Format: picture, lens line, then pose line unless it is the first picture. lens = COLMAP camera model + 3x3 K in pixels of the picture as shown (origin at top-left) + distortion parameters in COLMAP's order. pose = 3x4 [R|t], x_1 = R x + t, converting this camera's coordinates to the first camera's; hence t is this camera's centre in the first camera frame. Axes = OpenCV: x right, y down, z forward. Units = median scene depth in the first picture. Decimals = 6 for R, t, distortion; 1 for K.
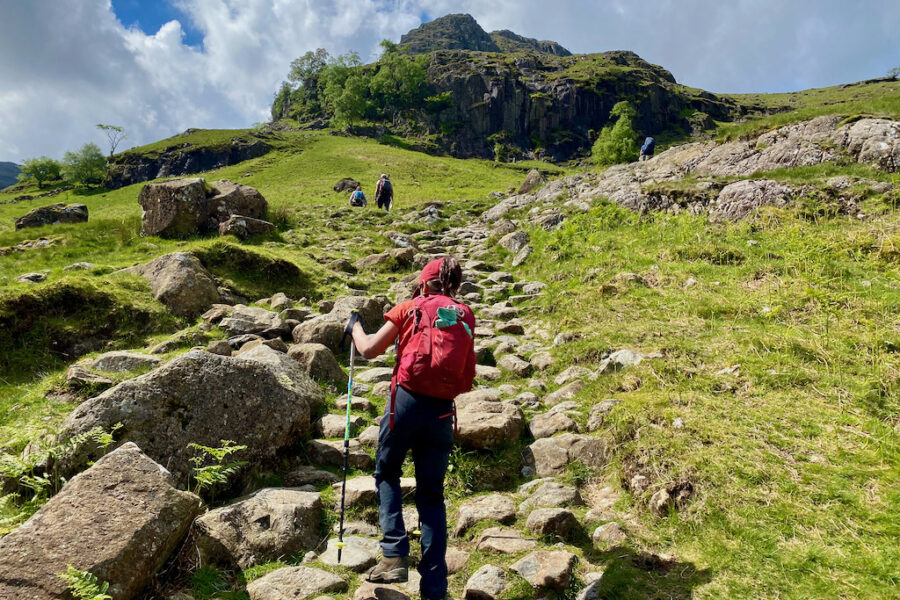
lens RADIAL K [[663.0, 0, 451.7], [0, 663.0, 300.2], [0, 0, 1]] dist [0.002104, -0.008533]
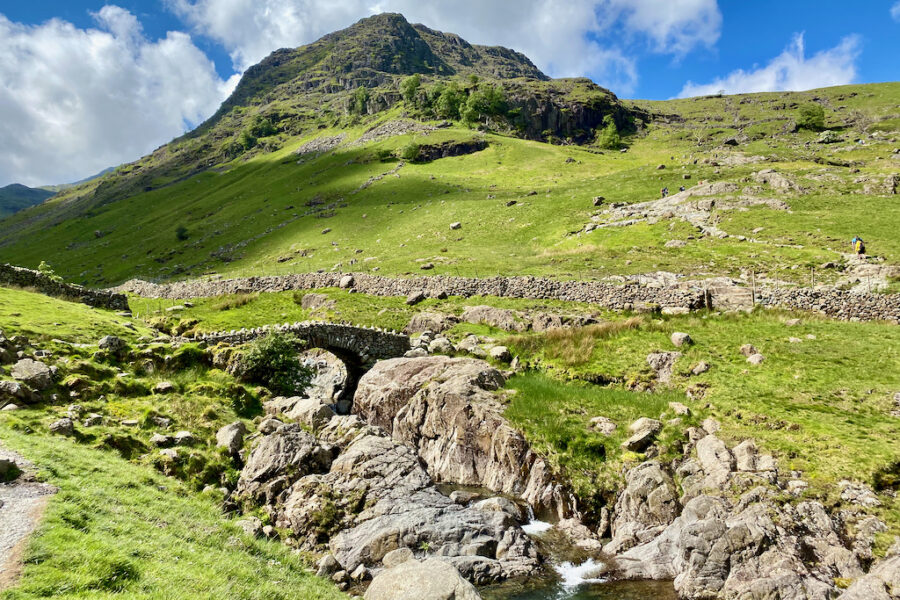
lens RADIAL K [[663.0, 0, 448.5], [0, 663.0, 299.2], [0, 0, 1]] dist [0.002104, -0.008533]
pose [[0.972059, -0.054883, 0.228229, -0.674448], [0.043396, 0.997540, 0.055052, 0.121859], [-0.230689, -0.043609, 0.972050, -0.834995]]
